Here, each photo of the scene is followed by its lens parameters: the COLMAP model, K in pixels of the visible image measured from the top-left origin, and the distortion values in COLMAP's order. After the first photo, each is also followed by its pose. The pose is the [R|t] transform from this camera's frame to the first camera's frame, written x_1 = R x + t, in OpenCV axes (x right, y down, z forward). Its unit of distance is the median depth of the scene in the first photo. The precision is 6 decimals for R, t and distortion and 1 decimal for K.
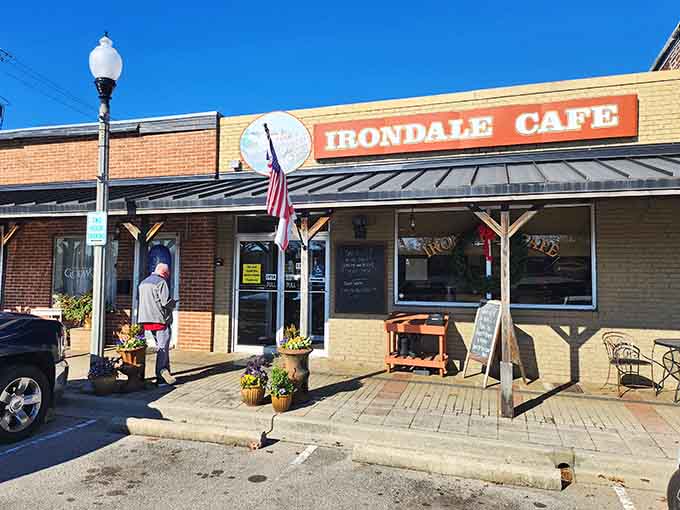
lens RADIAL K [[476.2, 0, 339.6], [0, 476.2, 252.7], [0, 0, 1]] dist [0.003357, -0.002648]
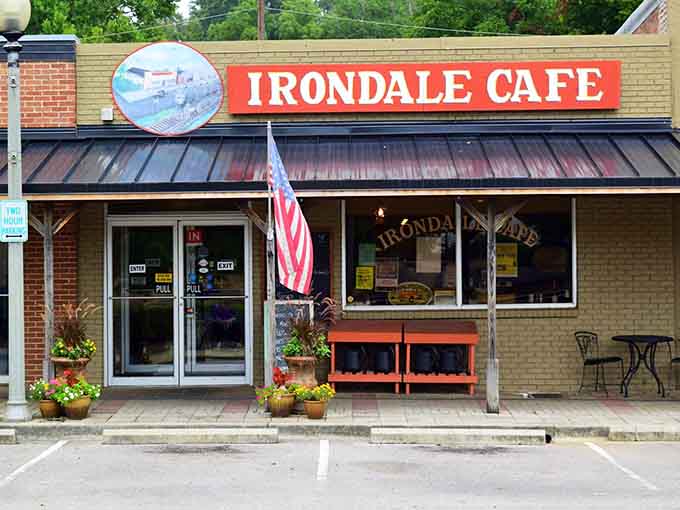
lens RADIAL K [[1486.2, 0, 339.8], [0, 1486.2, 256.2], [0, 0, 1]] dist [-0.227975, 0.000000]
pose [[0.947000, -0.015657, 0.320851, -0.676813], [0.002111, 0.999093, 0.042524, -0.082775], [-0.321226, -0.039593, 0.946175, -1.298032]]
